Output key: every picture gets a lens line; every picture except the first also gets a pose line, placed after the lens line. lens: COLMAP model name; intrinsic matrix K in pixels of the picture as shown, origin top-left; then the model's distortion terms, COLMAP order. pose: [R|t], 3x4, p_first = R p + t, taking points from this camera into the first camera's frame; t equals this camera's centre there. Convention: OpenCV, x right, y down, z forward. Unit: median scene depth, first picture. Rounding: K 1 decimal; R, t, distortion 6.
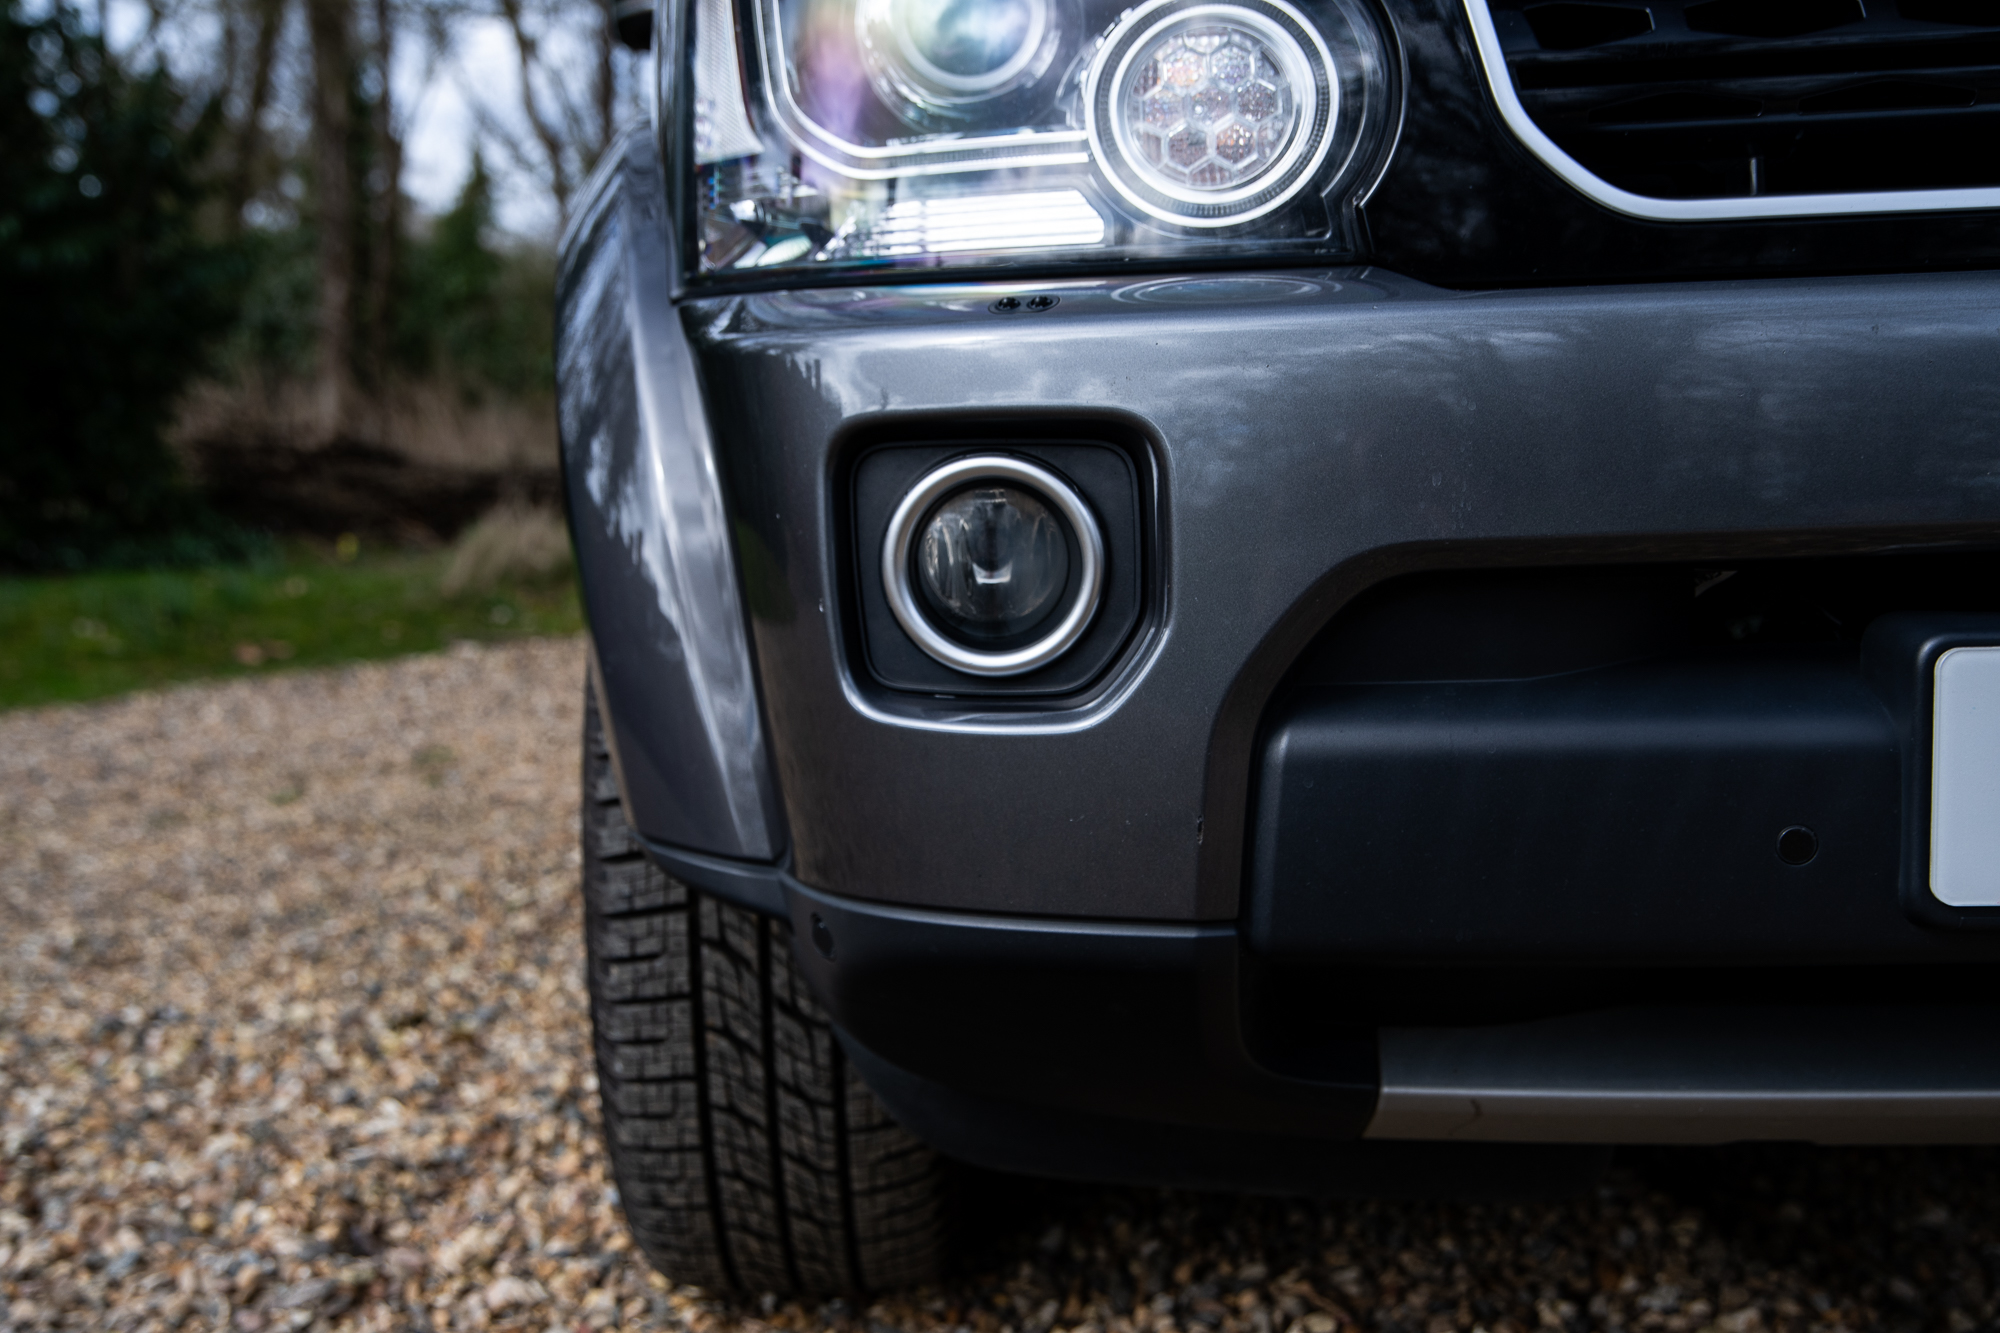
lens RADIAL K [[1905.7, 0, 1000.0], [0, 1905.7, 666.5], [0, 0, 1]] dist [-0.002011, 0.000688]
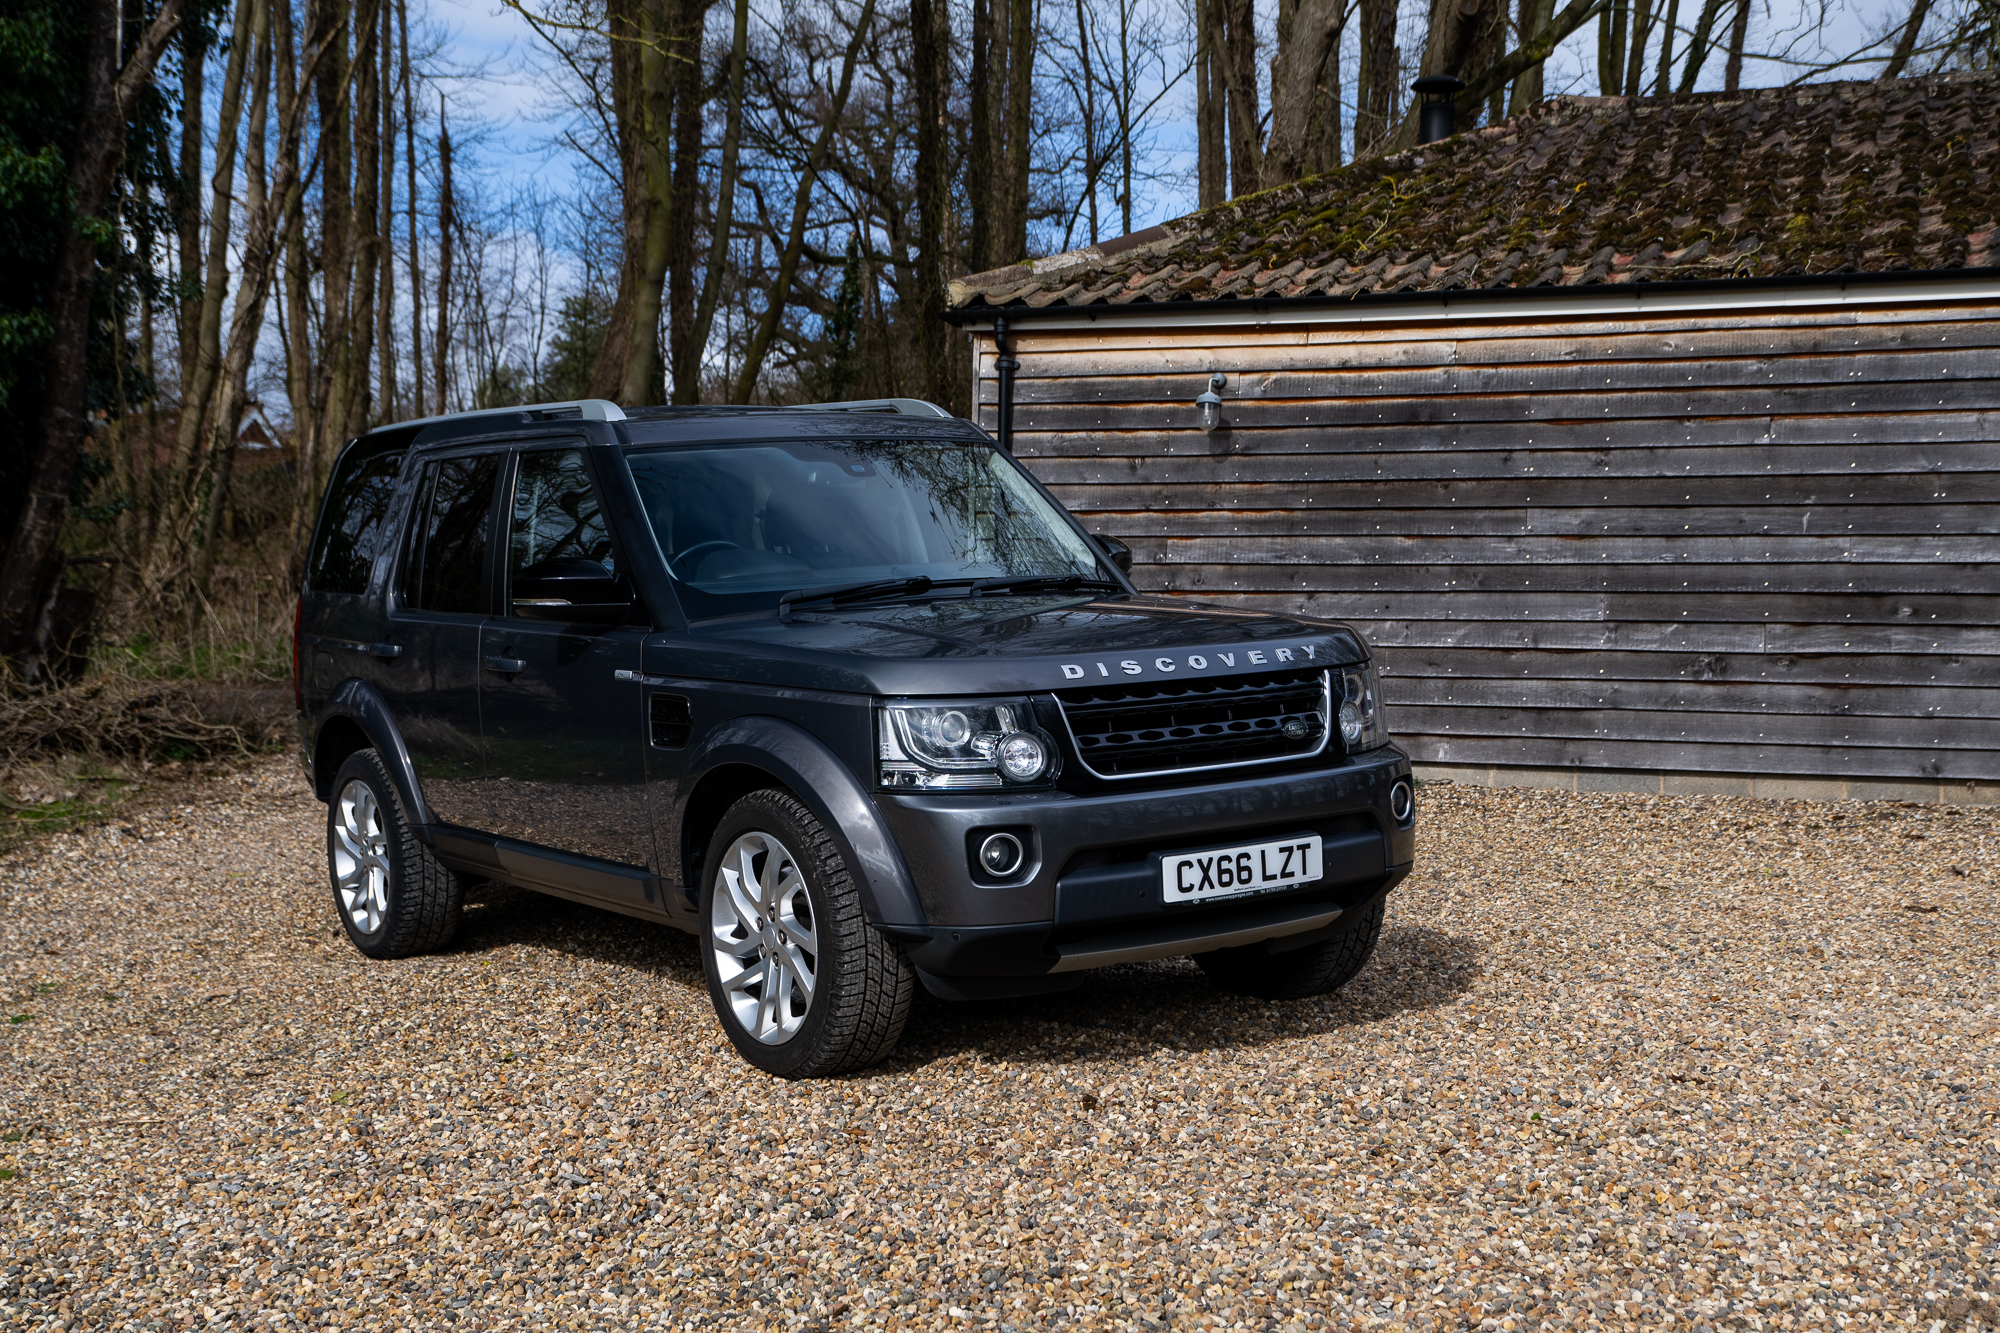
lens RADIAL K [[2579.3, 0, 1000.0], [0, 2579.3, 666.5], [0, 0, 1]] dist [0.010384, 0.003976]
pose [[0.804407, -0.029641, 0.593339, -4.136473], [0.070437, 0.996468, -0.045715, -0.242264], [-0.589888, 0.078566, 0.803654, -4.623953]]
